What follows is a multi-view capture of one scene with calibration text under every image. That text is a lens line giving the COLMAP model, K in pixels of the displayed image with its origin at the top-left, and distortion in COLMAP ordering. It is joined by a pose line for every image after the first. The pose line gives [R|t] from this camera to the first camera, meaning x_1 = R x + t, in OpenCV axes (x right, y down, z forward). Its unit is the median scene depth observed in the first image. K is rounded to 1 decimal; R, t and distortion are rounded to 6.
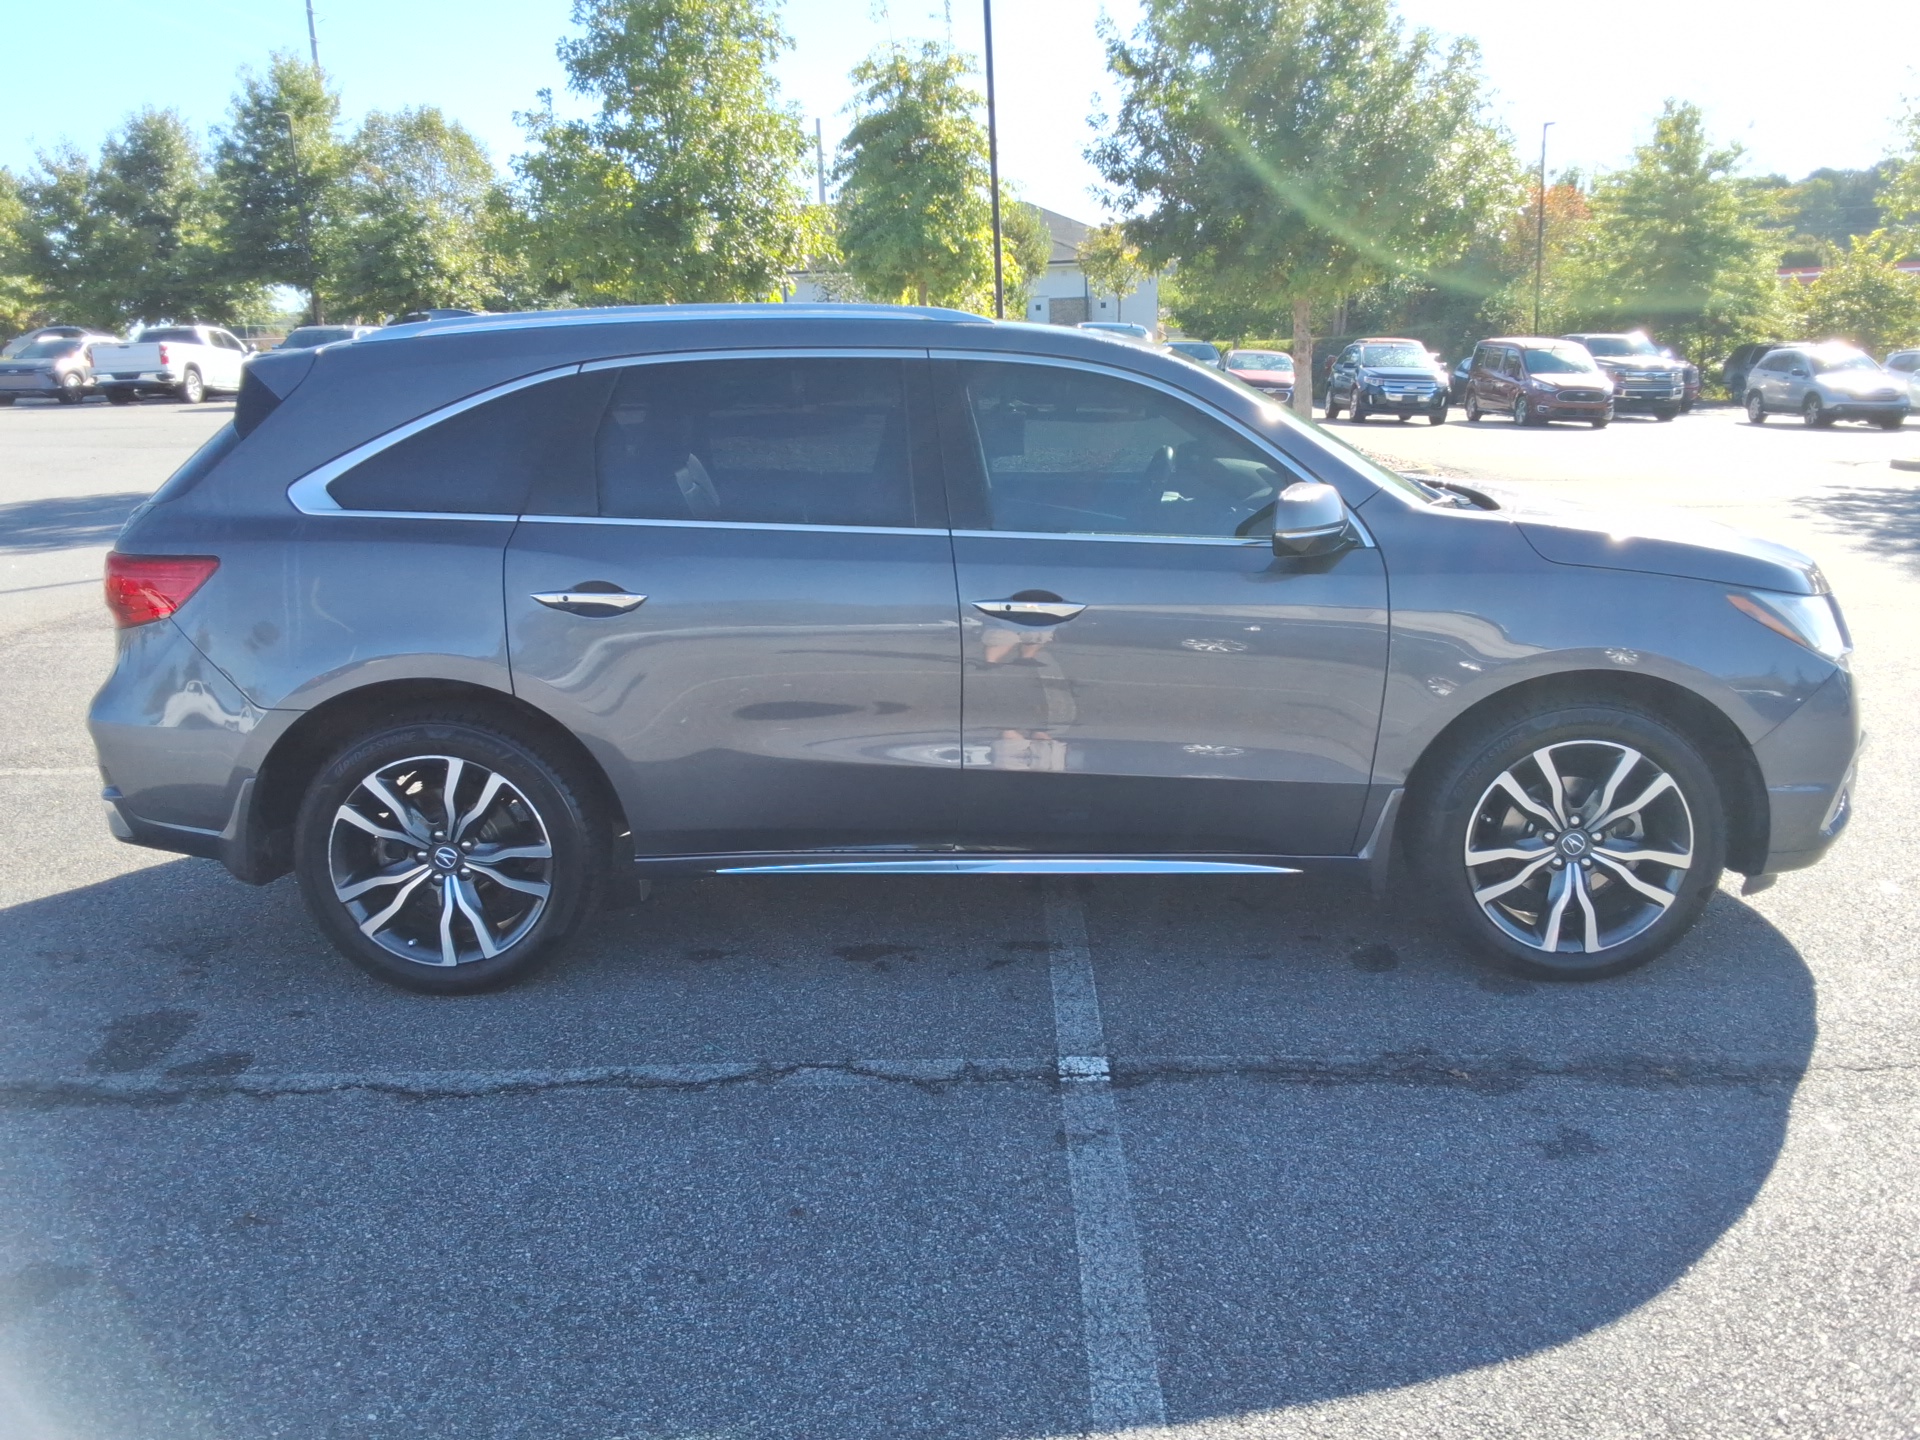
lens RADIAL K [[1565.9, 0, 970.9], [0, 1565.9, 668.9], [0, 0, 1]] dist [0.119520, -0.205877]
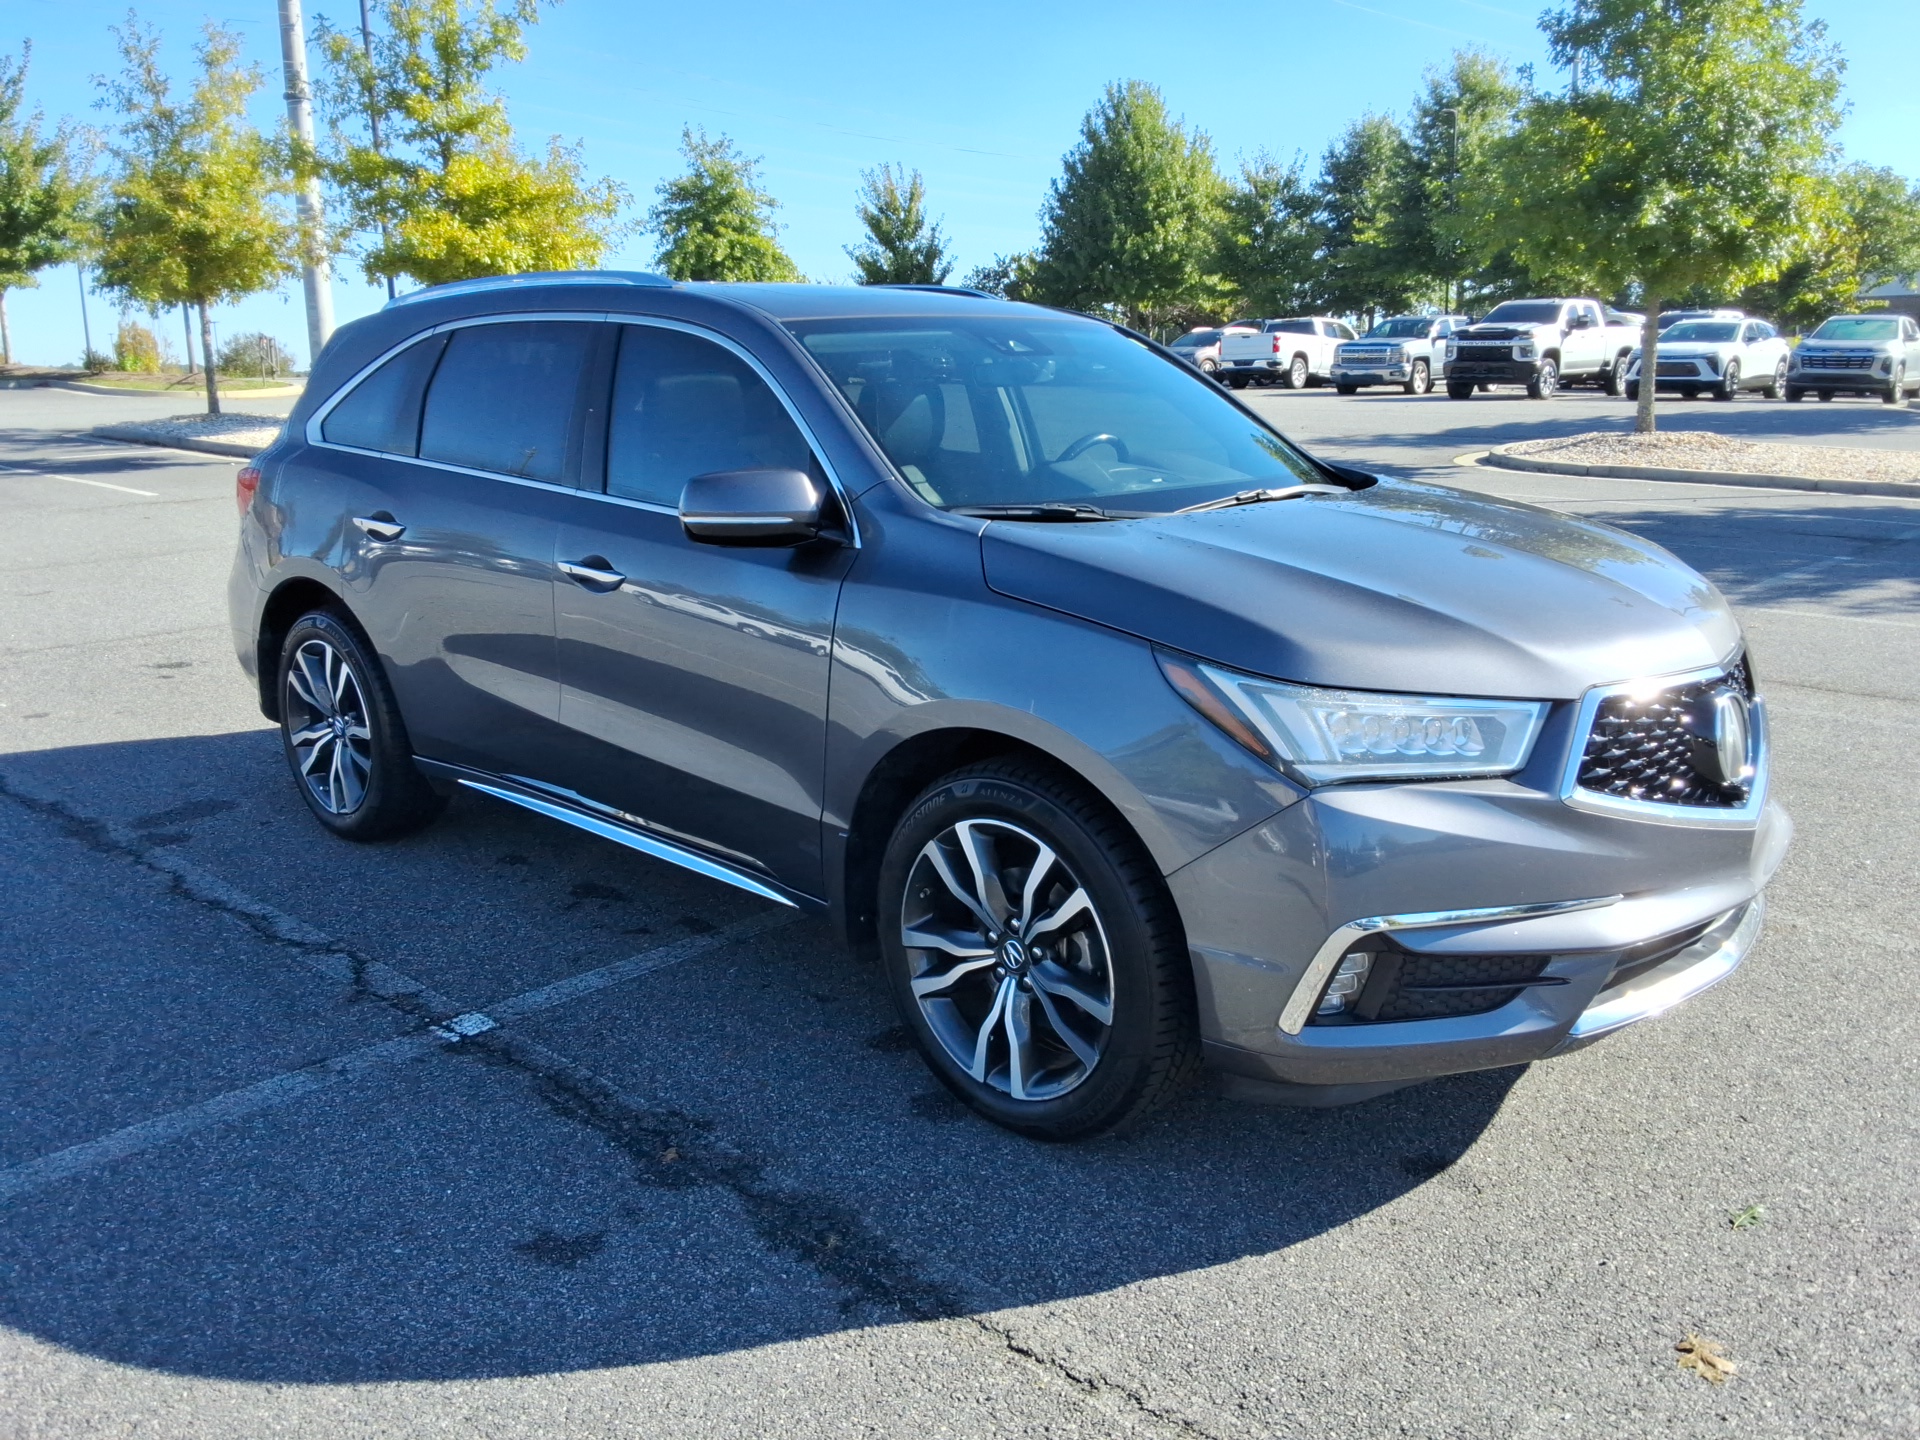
lens RADIAL K [[1548.1, 0, 968.3], [0, 1548.1, 681.9], [0, 0, 1]] dist [0.130667, -0.206906]
pose [[0.733802, 0.152237, -0.662086, 0.170462], [-0.142264, 0.987395, 0.069363, -0.014354], [0.664300, 0.043293, 0.746211, 0.082108]]
